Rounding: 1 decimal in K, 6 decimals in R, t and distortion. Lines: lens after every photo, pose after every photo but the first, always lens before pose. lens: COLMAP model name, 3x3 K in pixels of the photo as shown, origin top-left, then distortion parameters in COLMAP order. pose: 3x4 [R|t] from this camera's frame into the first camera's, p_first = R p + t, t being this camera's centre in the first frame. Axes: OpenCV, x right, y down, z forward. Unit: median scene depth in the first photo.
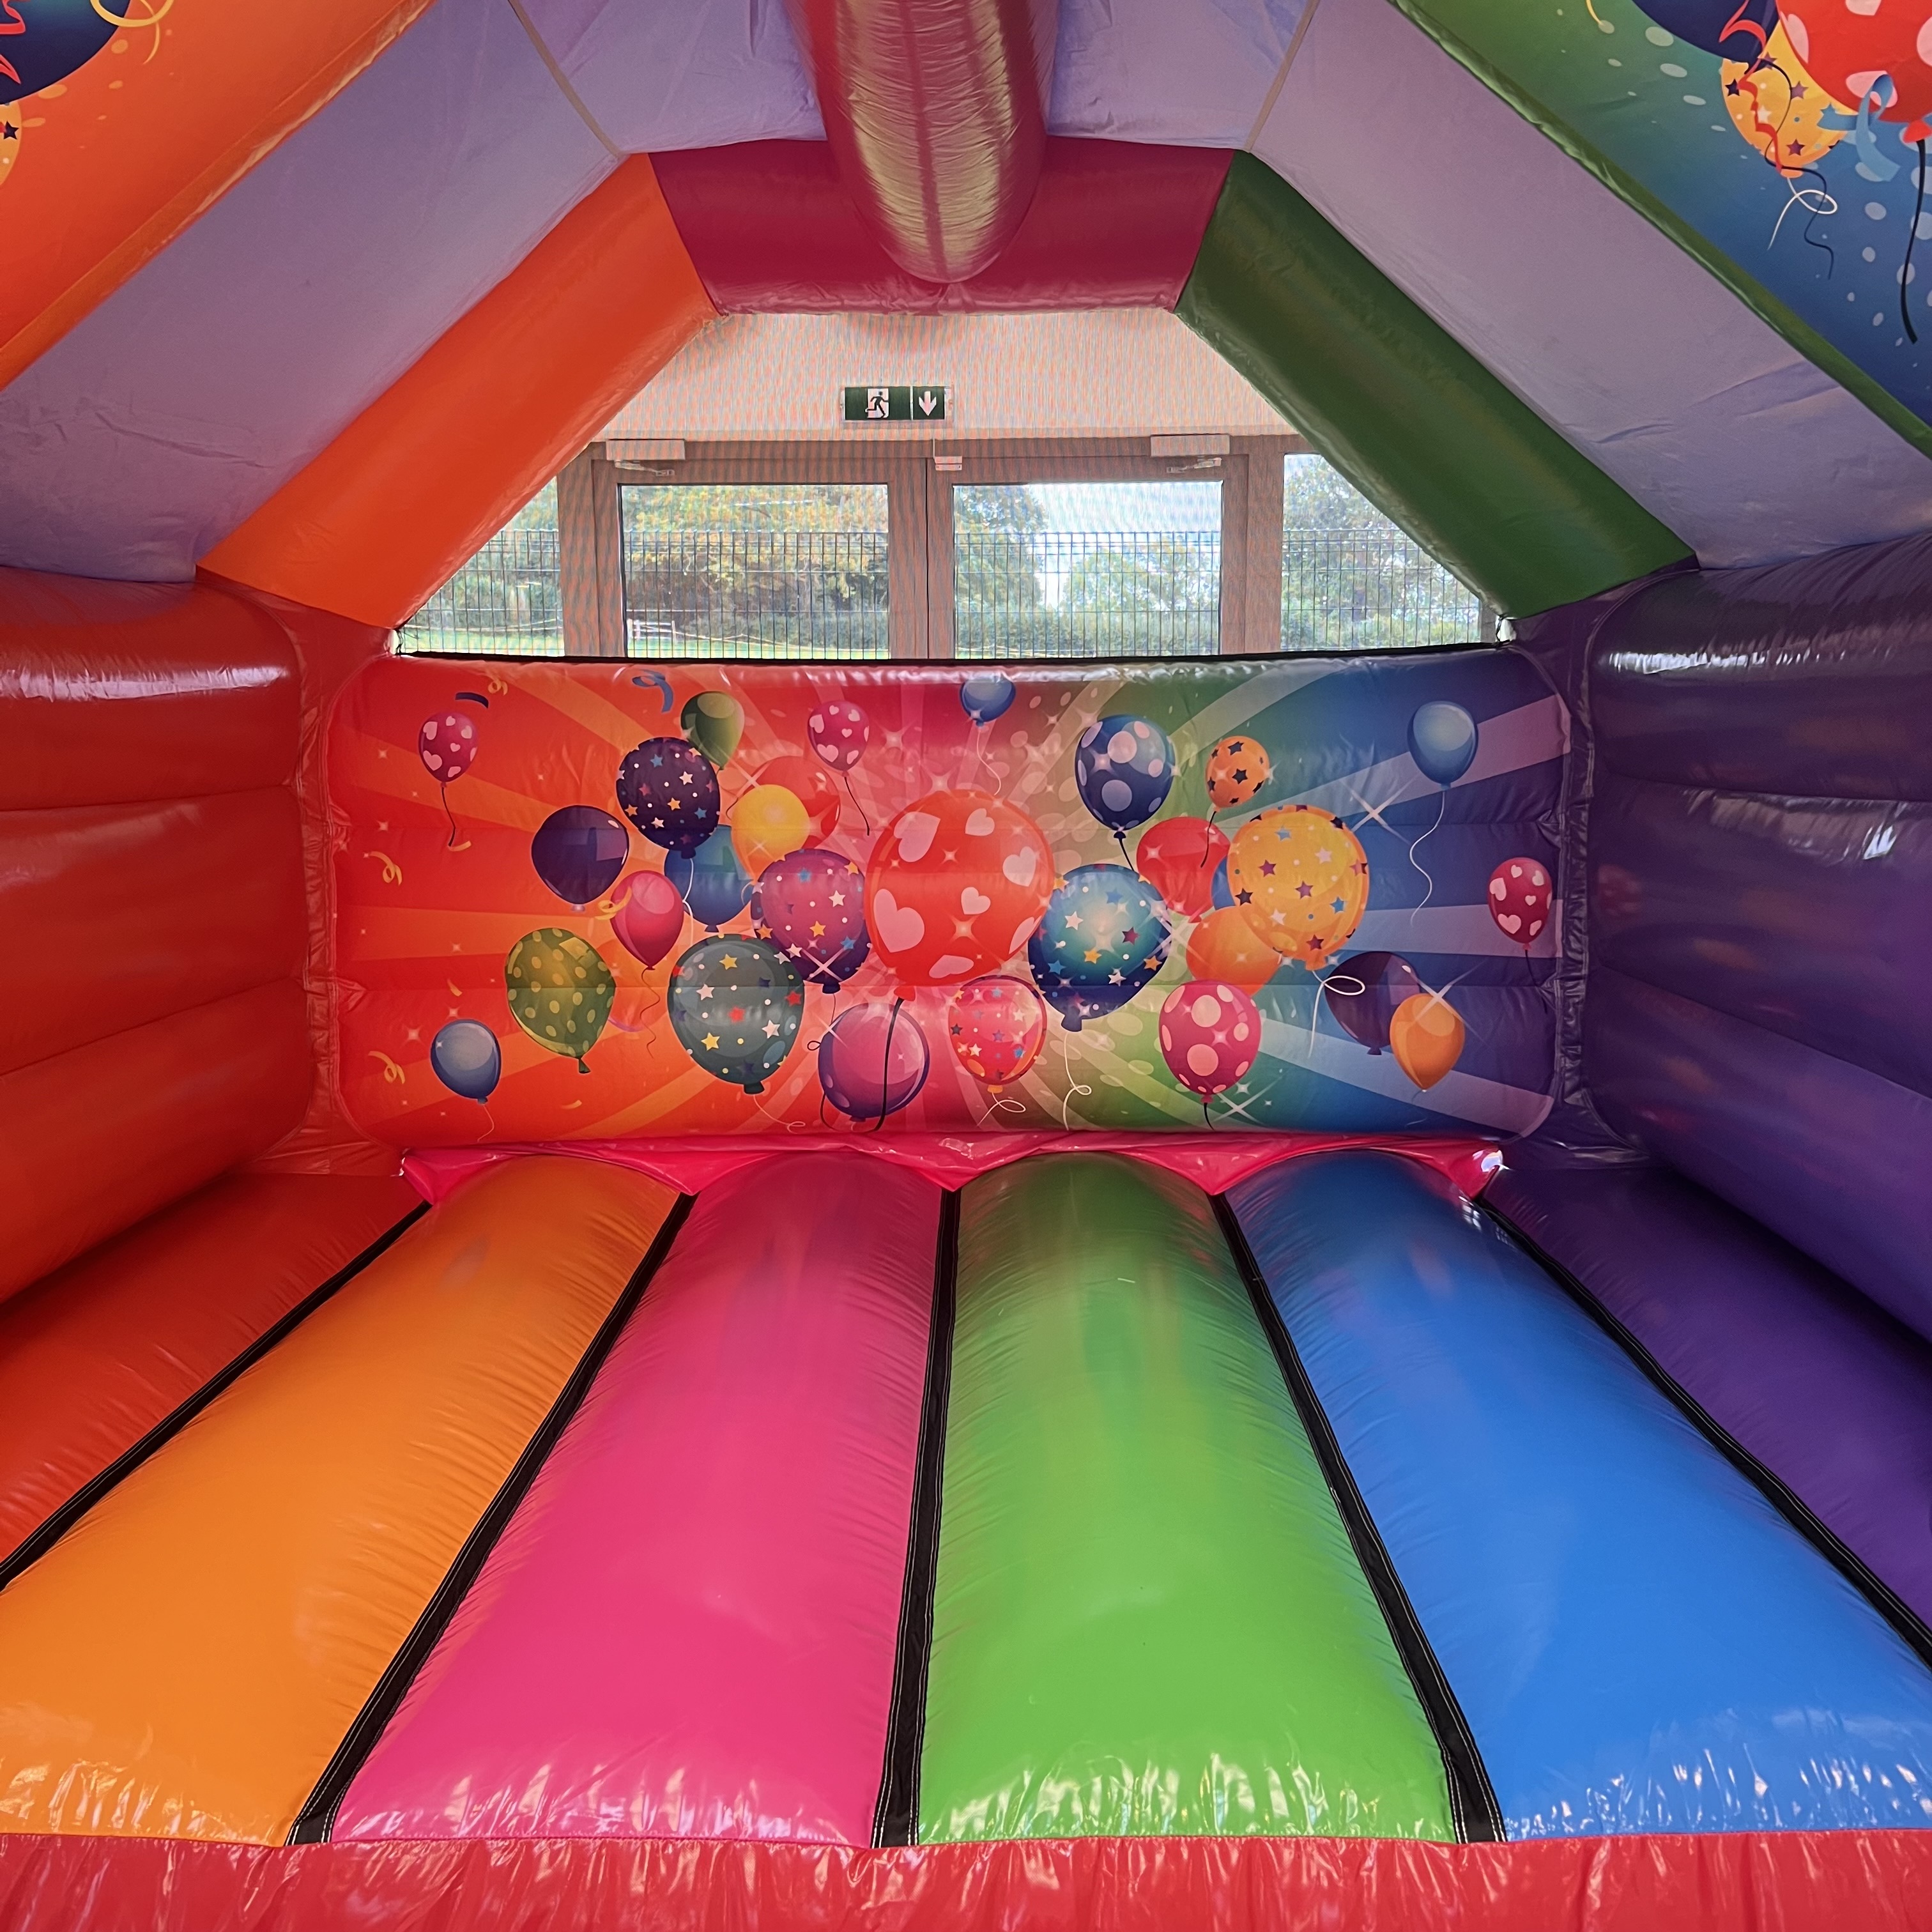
lens RADIAL K [[1935.0, 0, 979.5], [0, 1935.0, 957.7], [0, 0, 1]] dist [0.011126, 0.000000]
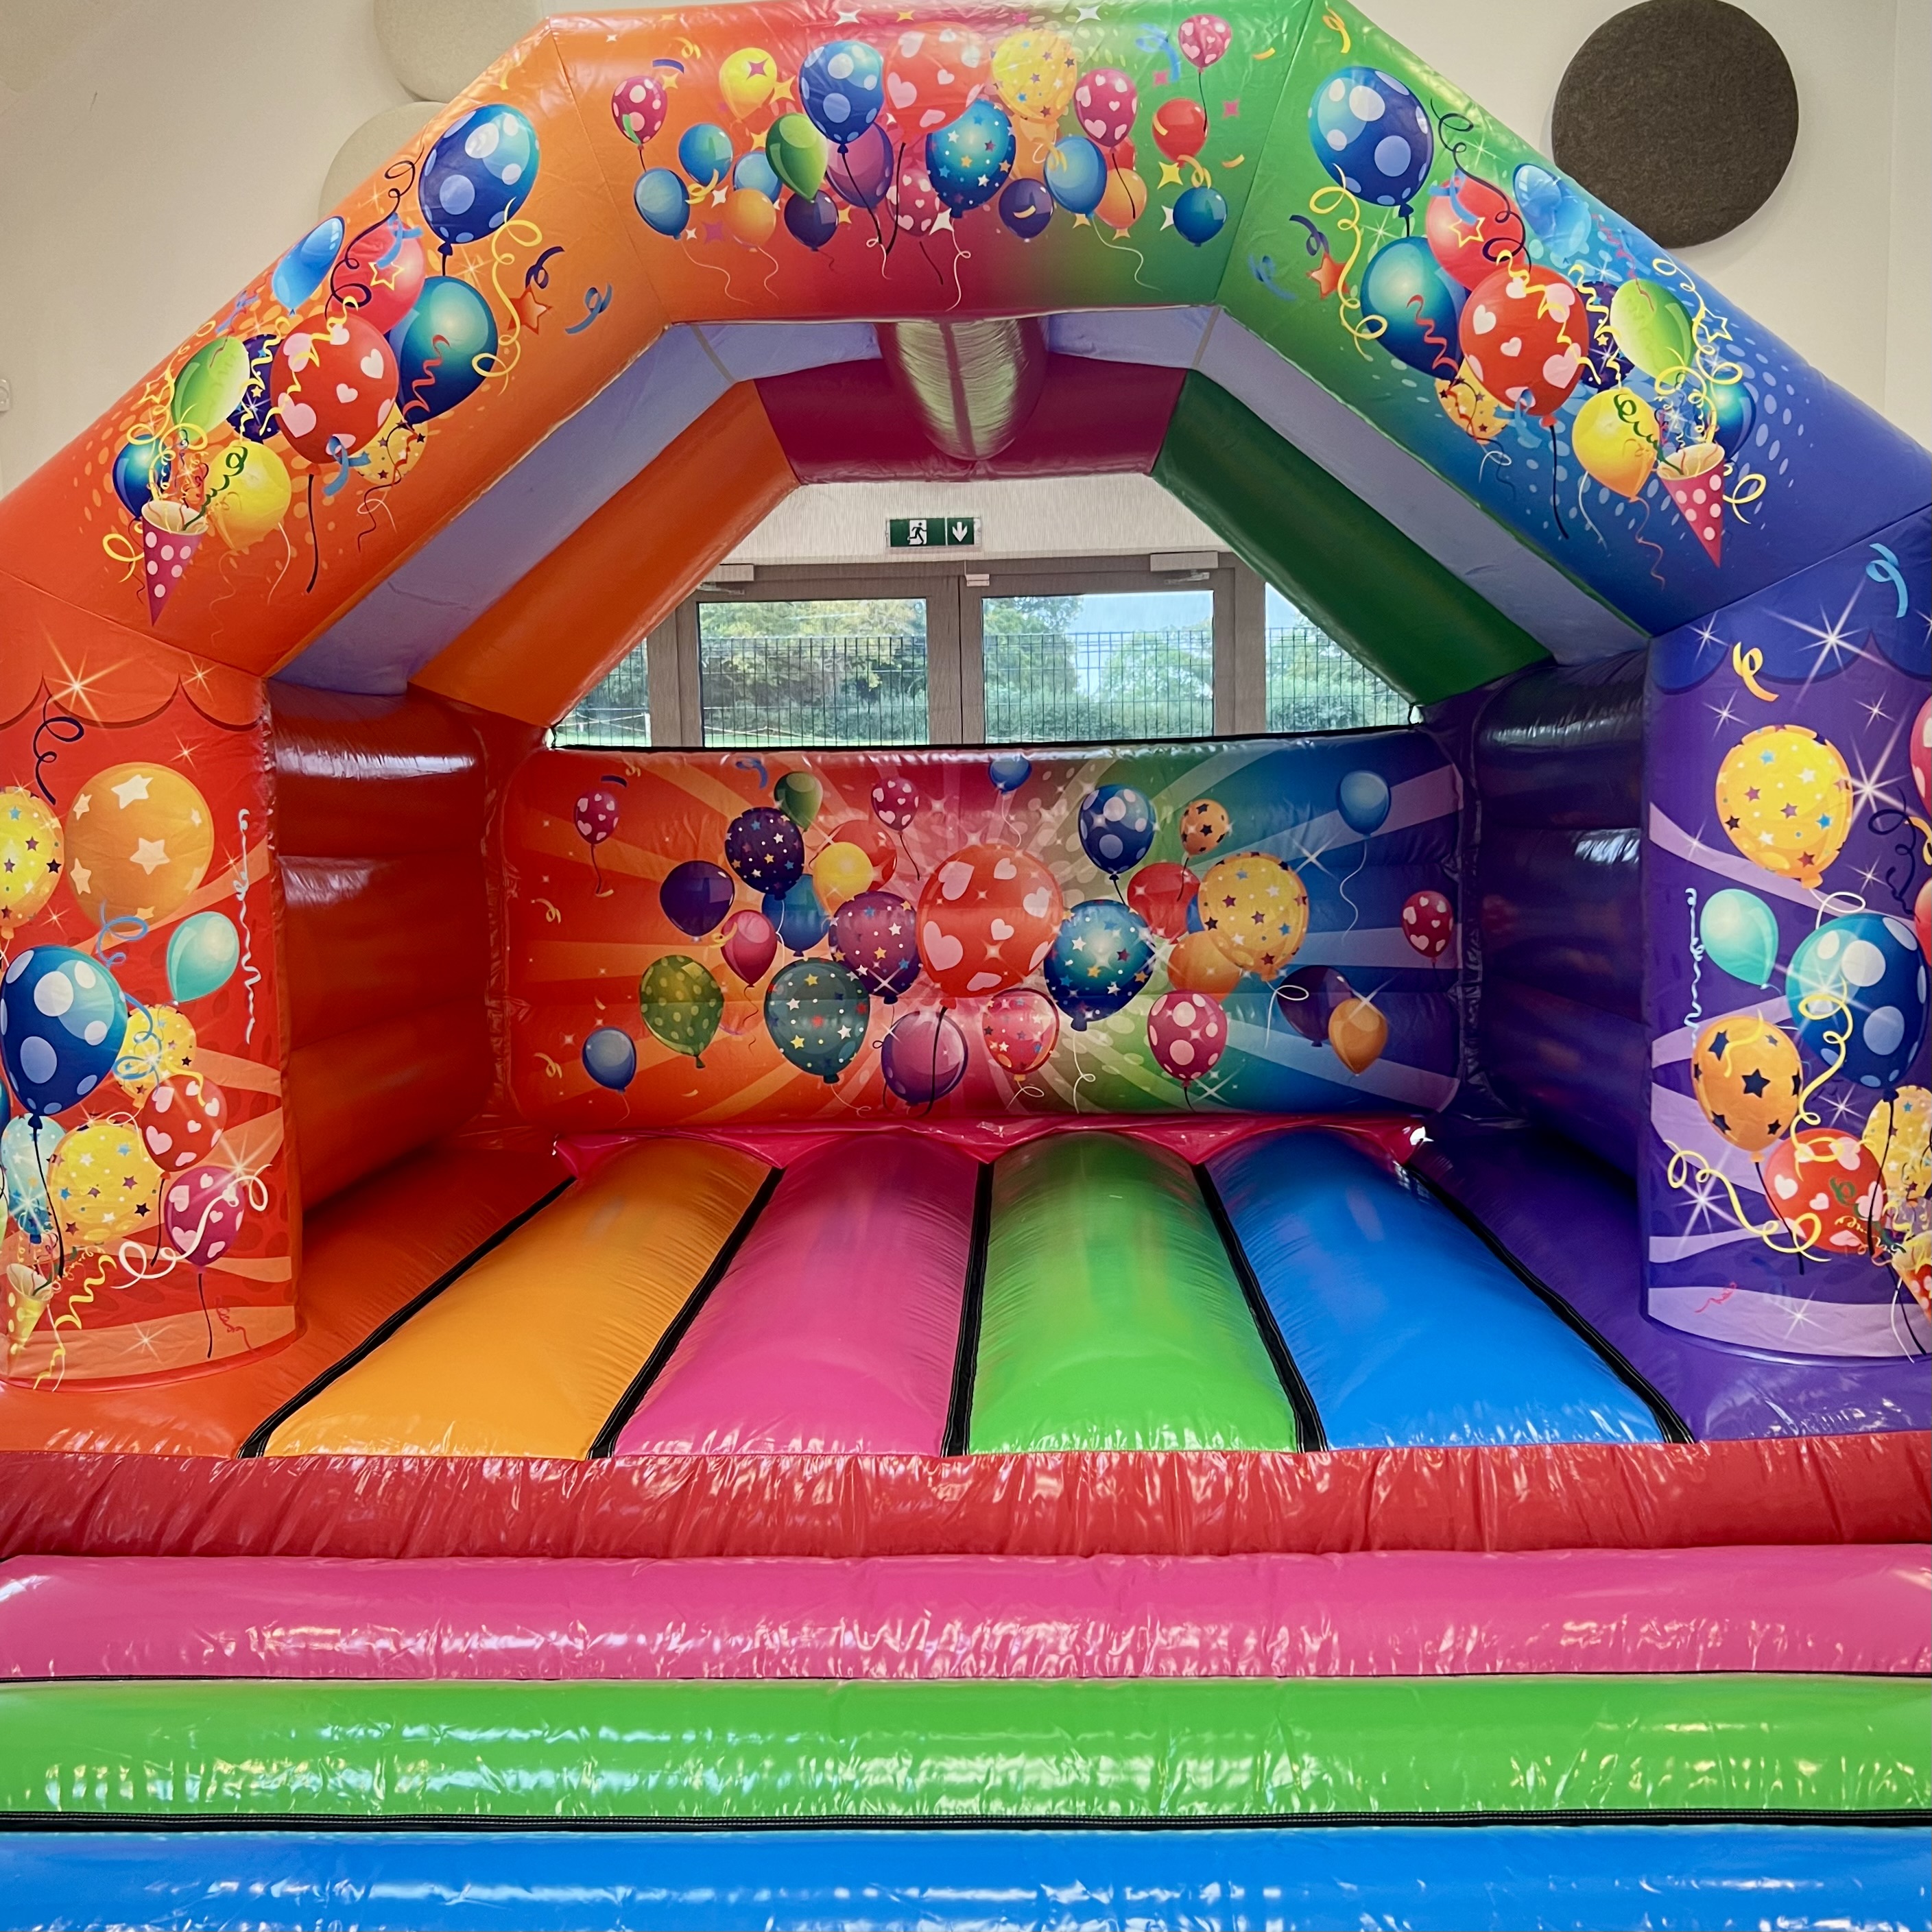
lens RADIAL K [[1935.0, 0, 947.9], [0, 1935.0, 966.4], [0, 0, 1]] dist [0.011126, 0.000000]
pose [[0.999360, -0.011840, -0.033766, 0.004781], [0.010444, 0.999096, -0.041220, 0.047739], [0.034223, 0.040841, 0.998579, -0.287779]]
